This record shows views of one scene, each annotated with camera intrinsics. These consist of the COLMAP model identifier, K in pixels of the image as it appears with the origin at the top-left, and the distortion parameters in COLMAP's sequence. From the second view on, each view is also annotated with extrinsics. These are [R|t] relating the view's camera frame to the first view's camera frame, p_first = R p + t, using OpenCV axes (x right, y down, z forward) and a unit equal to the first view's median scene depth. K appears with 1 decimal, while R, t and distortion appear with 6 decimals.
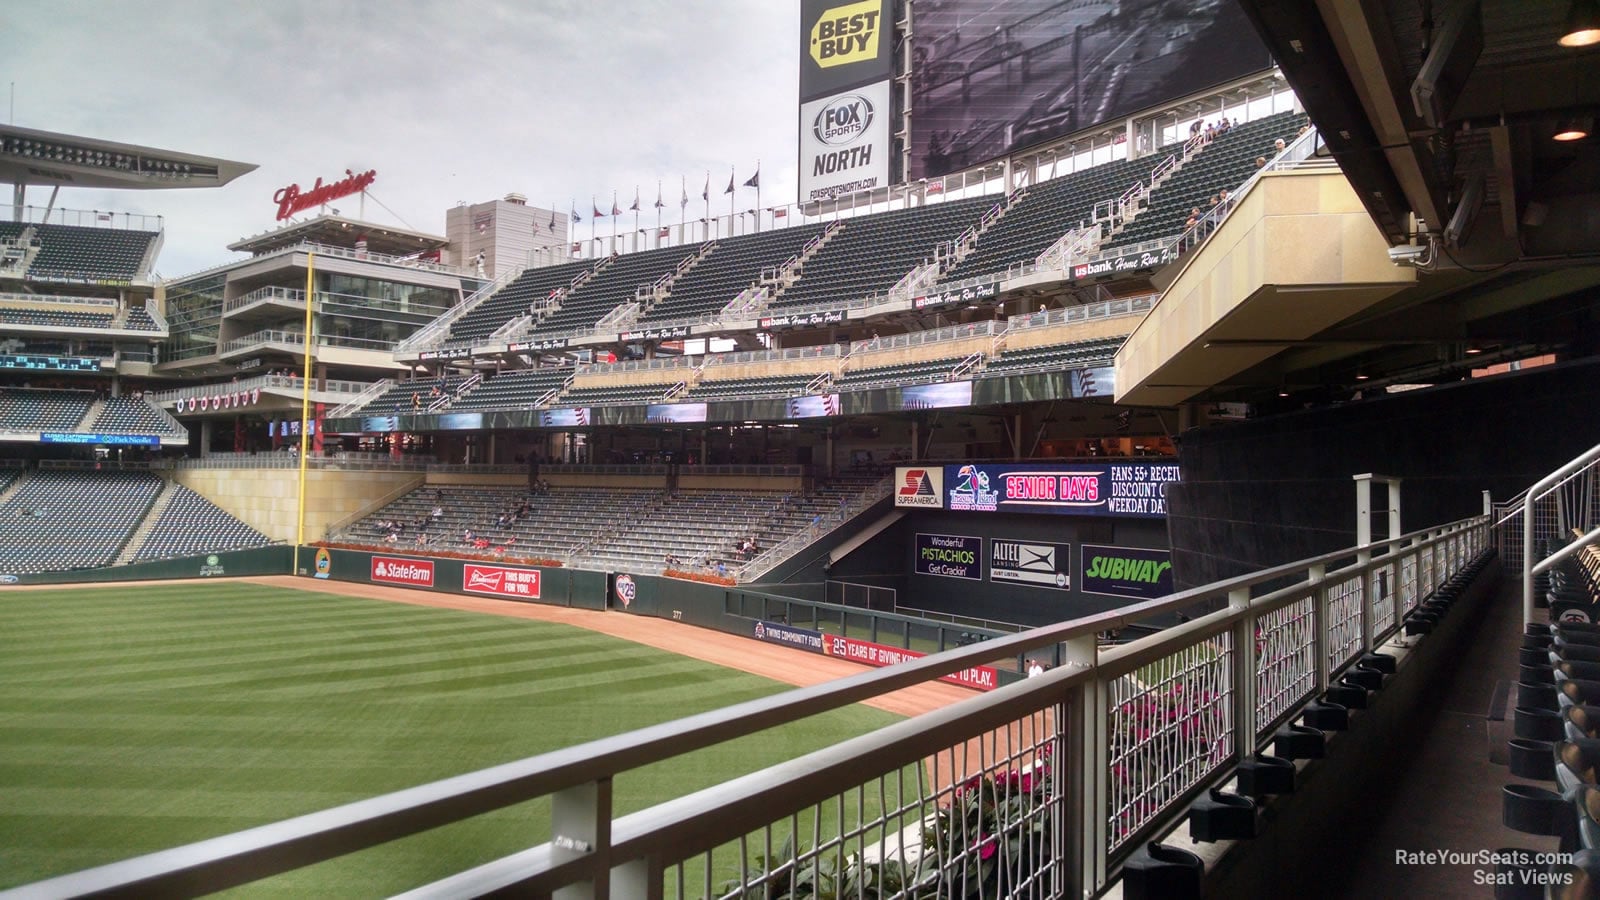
lens RADIAL K [[1260.2, 0, 800.8], [0, 1260.2, 445.0], [0, 0, 1]] dist [0.007181, -0.045013]
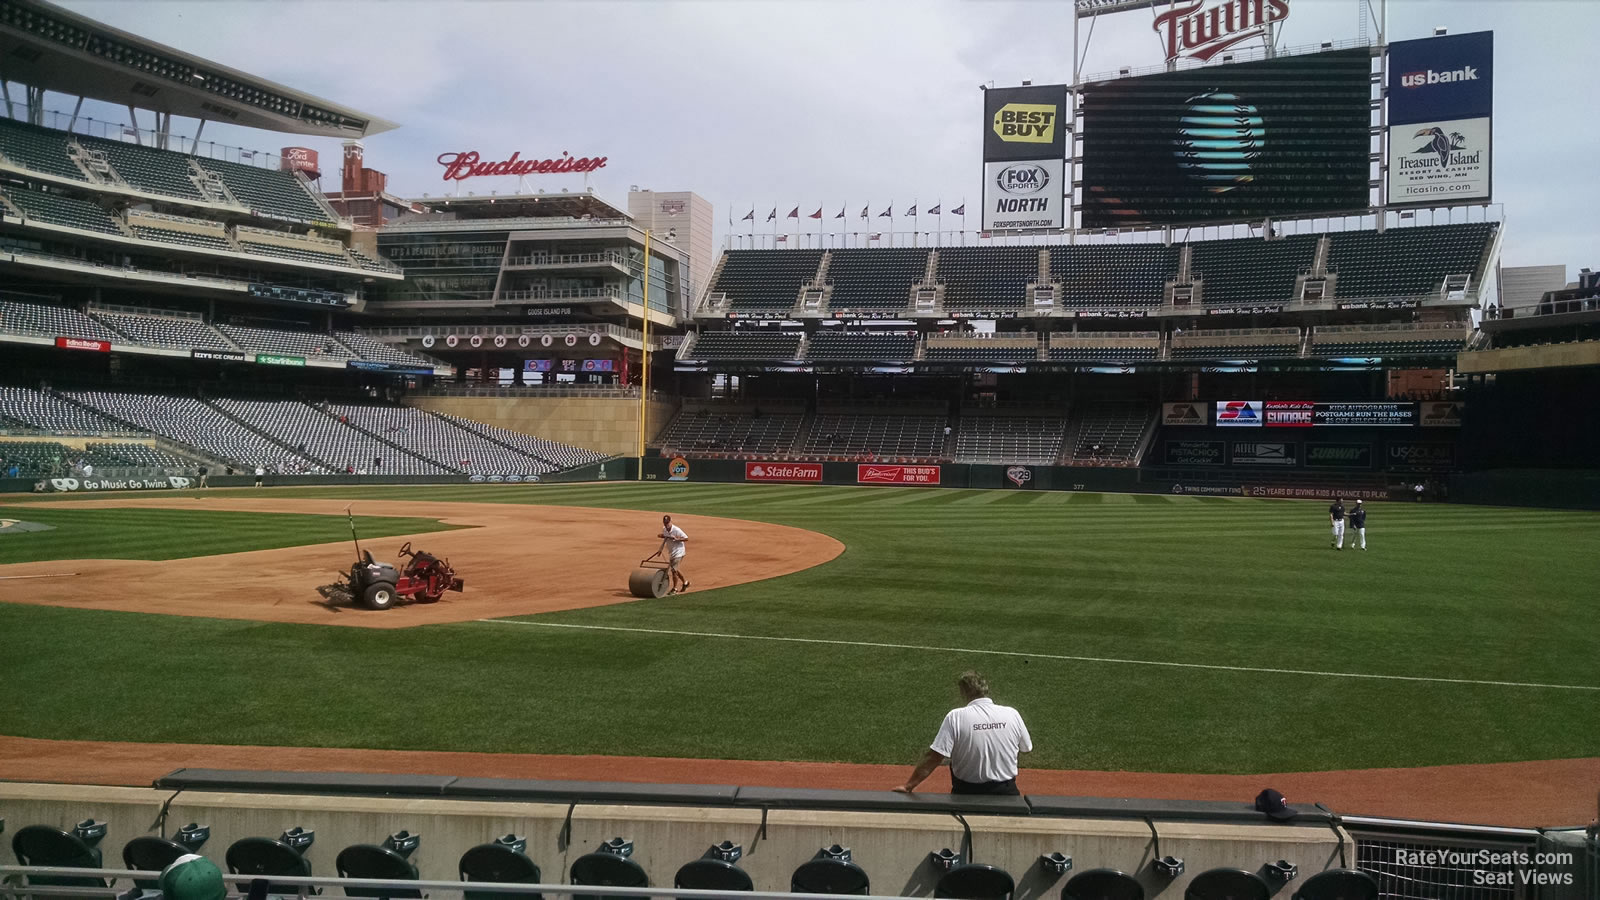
lens RADIAL K [[1260.2, 0, 802.5], [0, 1260.2, 459.5], [0, 0, 1]] dist [0.007181, -0.045013]
pose [[0.866662, 0.000447, 0.498896, -0.977103], [-0.021568, 0.999098, 0.036571, 0.034332], [-0.498430, -0.042455, 0.865890, -0.214423]]
